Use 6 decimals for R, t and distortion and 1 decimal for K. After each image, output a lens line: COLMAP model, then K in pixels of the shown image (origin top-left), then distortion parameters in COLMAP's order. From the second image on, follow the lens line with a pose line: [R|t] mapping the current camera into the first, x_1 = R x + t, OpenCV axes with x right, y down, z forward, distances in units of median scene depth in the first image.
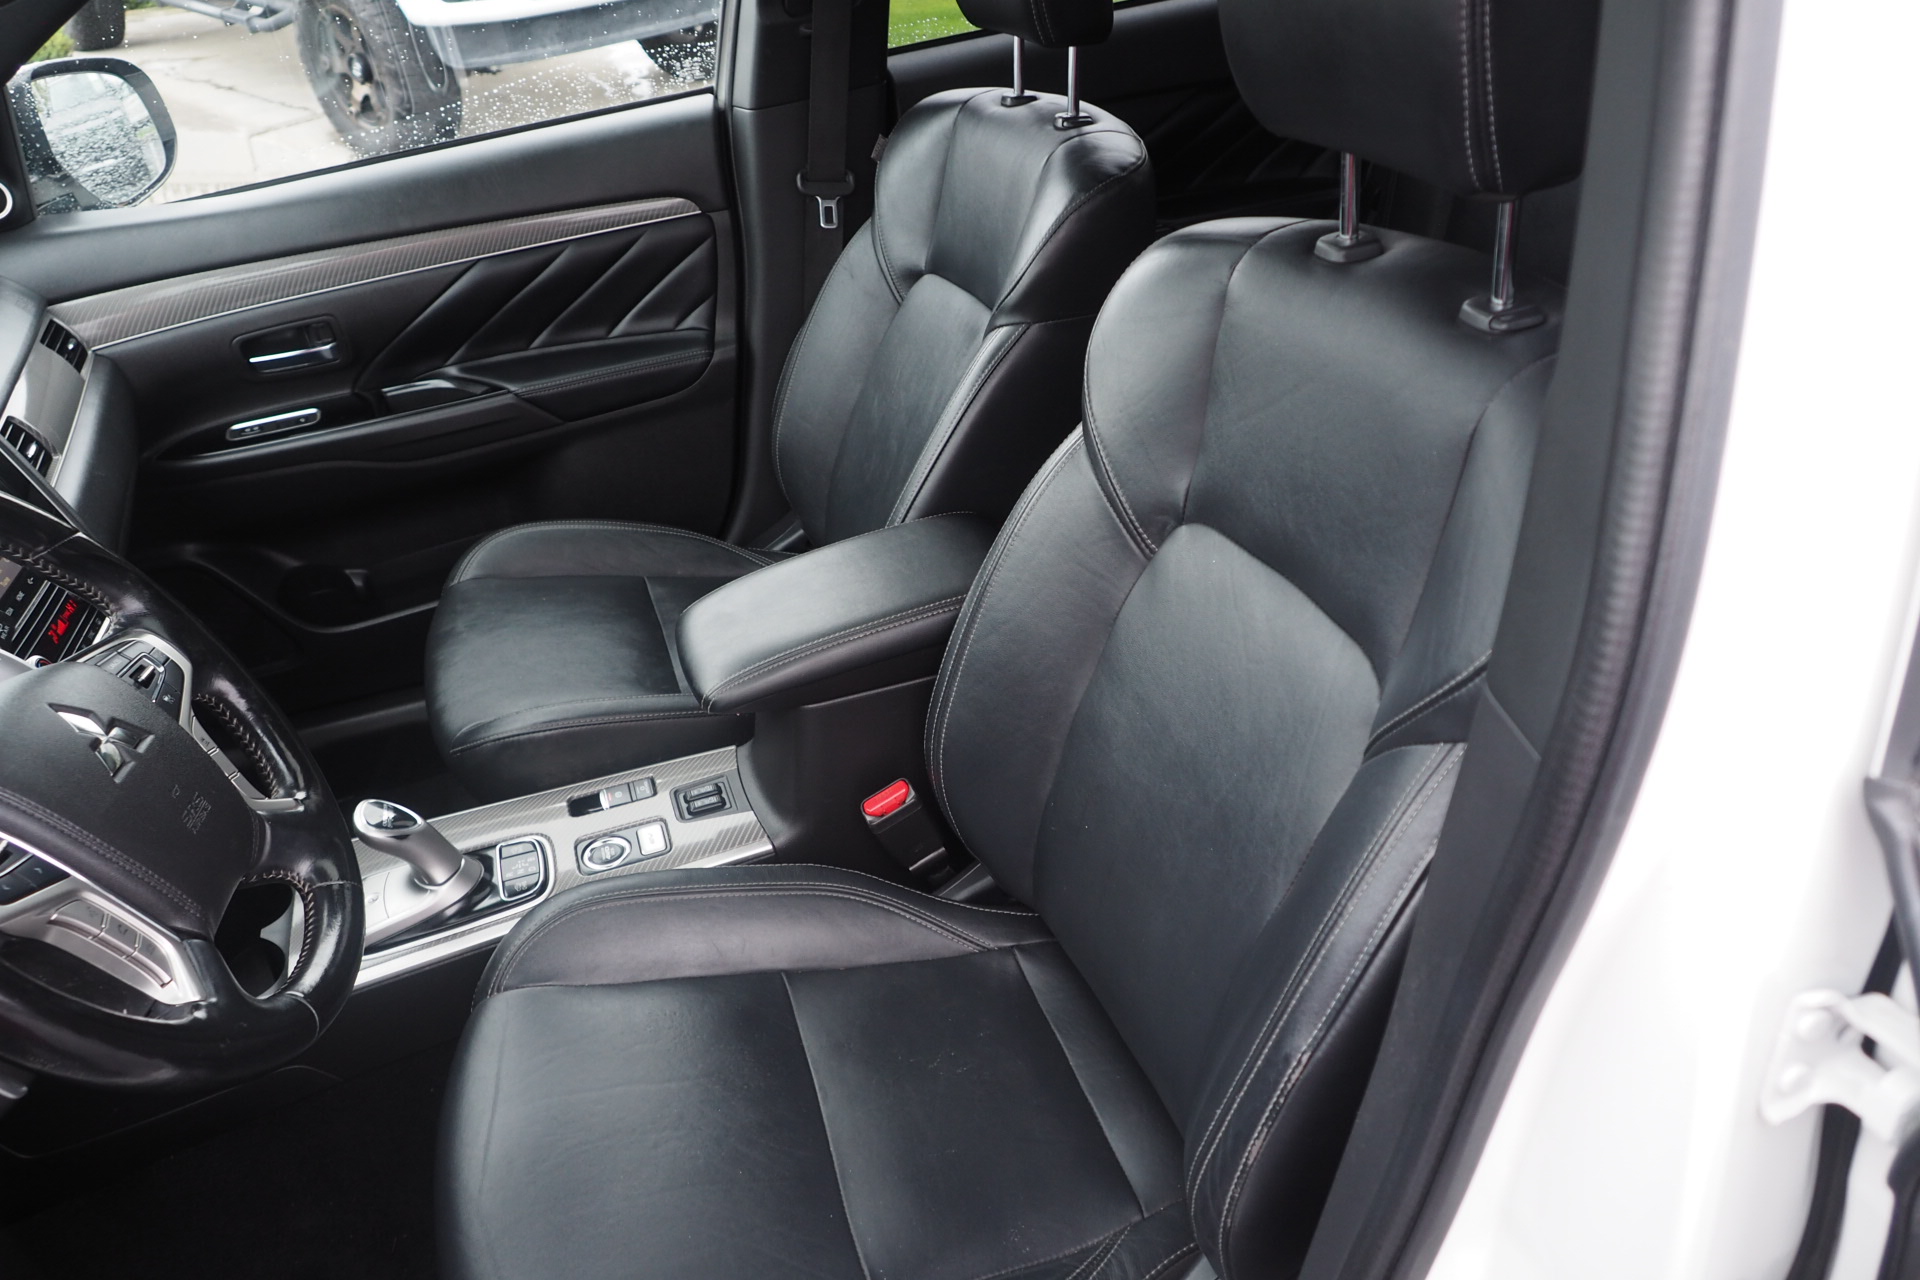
lens RADIAL K [[1357.6, 0, 964.7], [0, 1357.6, 634.1], [0, 0, 1]] dist [-0.044689, 0.004459]
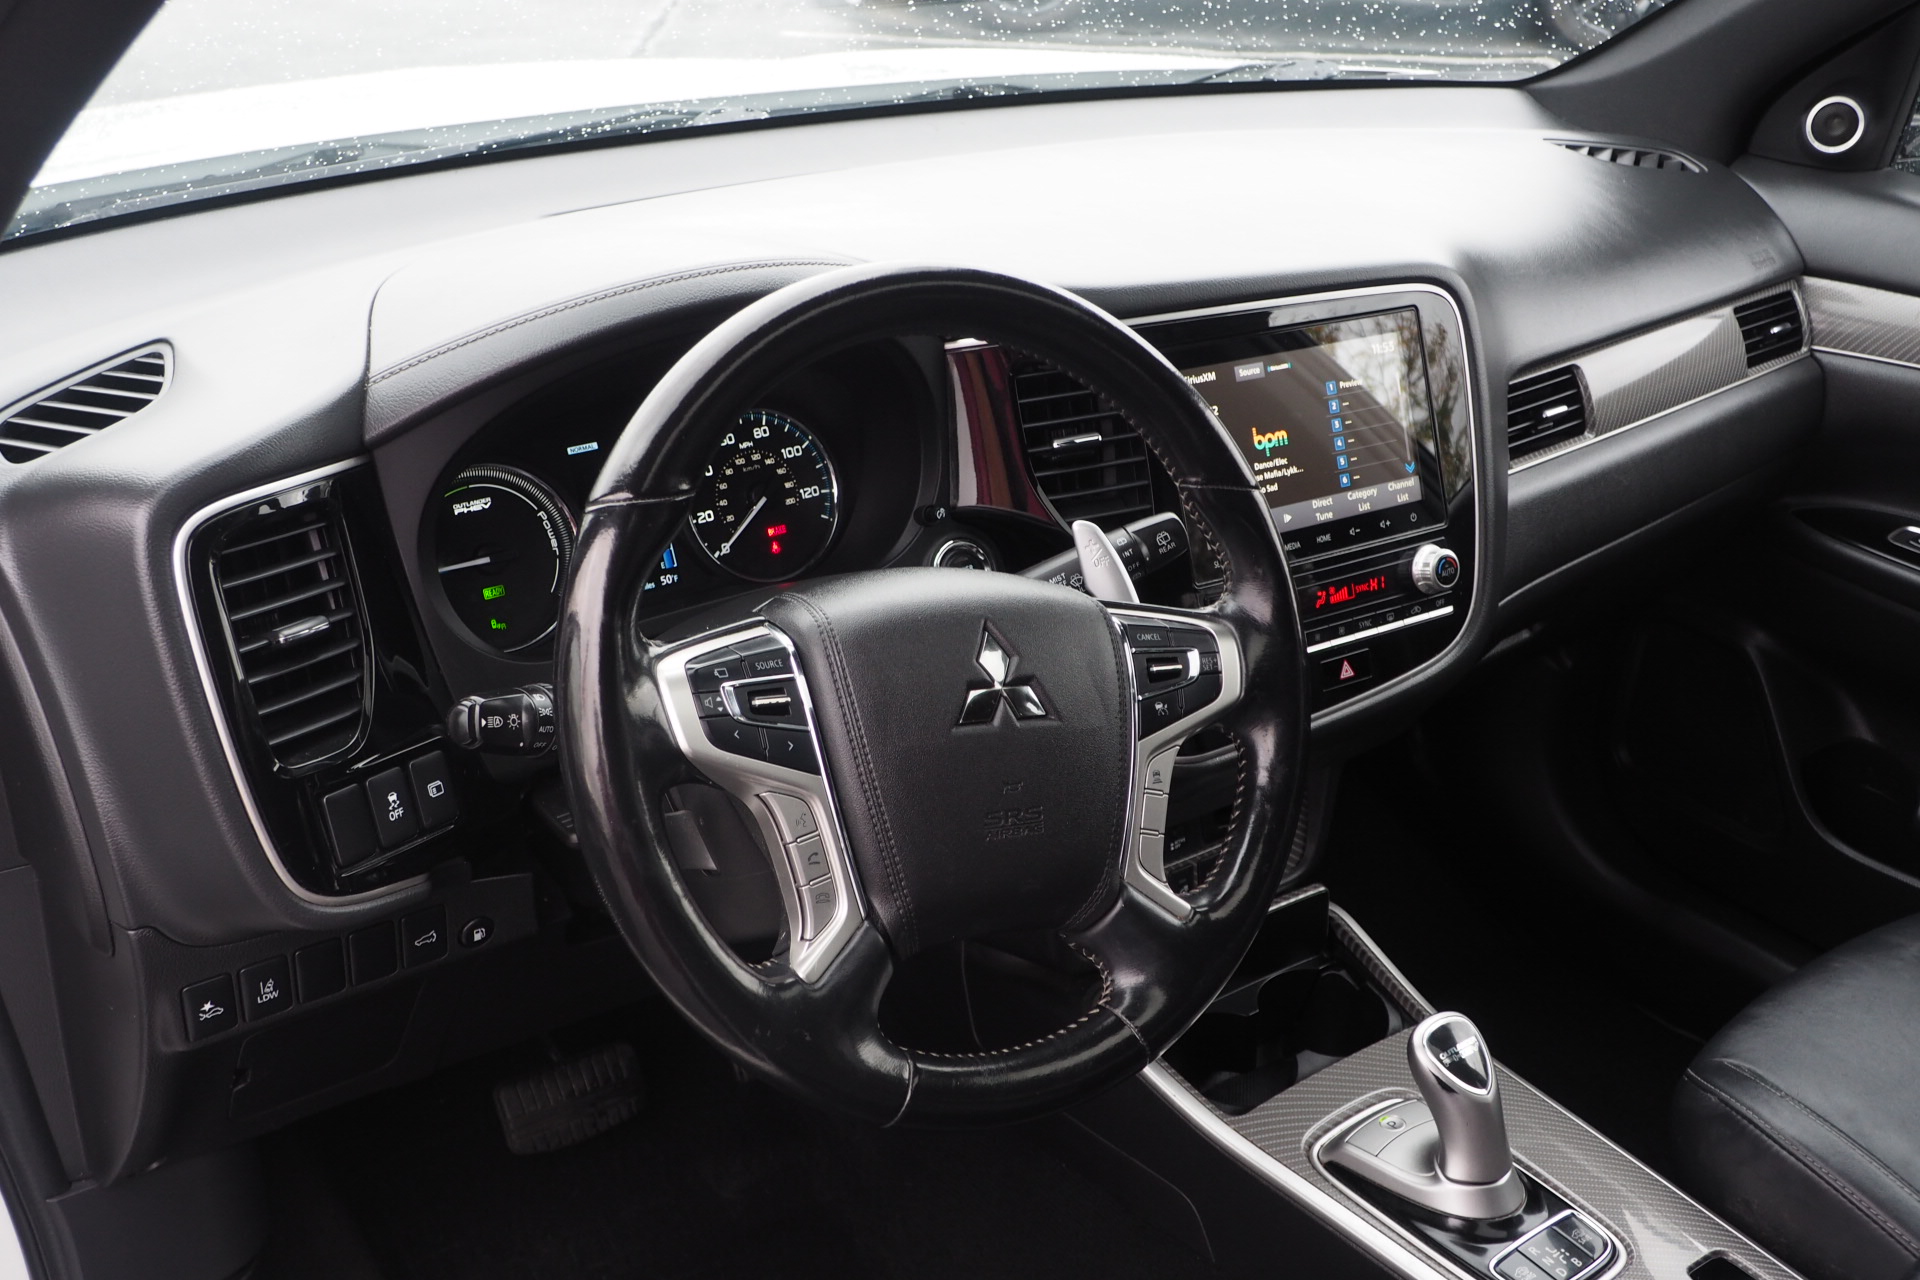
lens RADIAL K [[1867.9, 0, 971.7], [0, 1867.9, 652.7], [0, 0, 1]] dist [-0.004067, 0.000000]
pose [[0.293288, 0.501715, -0.813796, 0.158625], [-0.552787, 0.783502, 0.283817, -0.143636], [0.780006, 0.366616, 0.507133, 0.215758]]
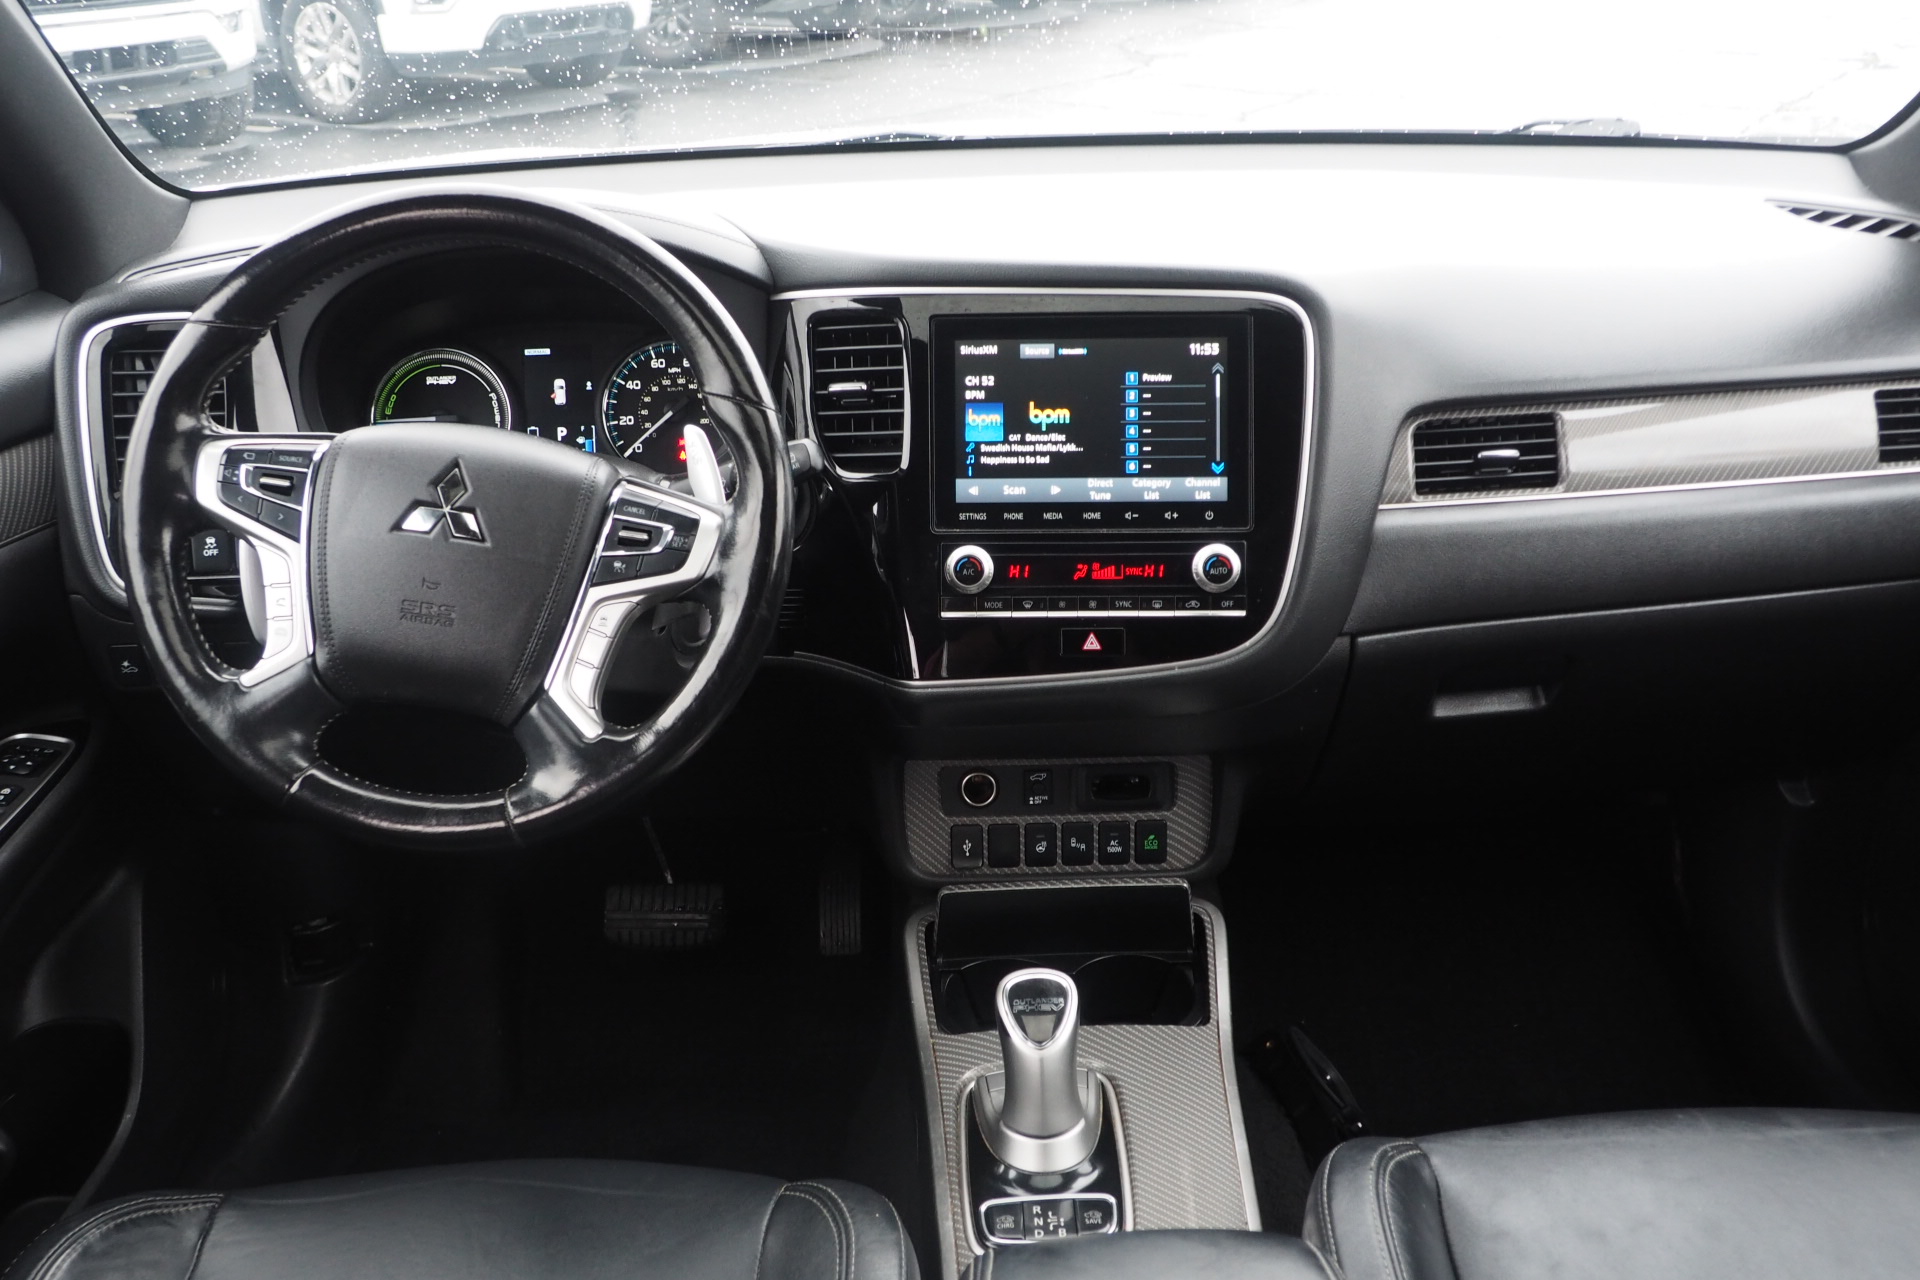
lens RADIAL K [[1834.6, 0, 999.5], [0, 1834.6, 638.6], [0, 0, 1]] dist [-0.014939, 0.000000]
pose [[-0.292173, 0.450587, -0.843568, 0.285182], [-0.468653, 0.701433, 0.536987, -0.469259], [0.833666, 0.552234, 0.006230, 0.784439]]
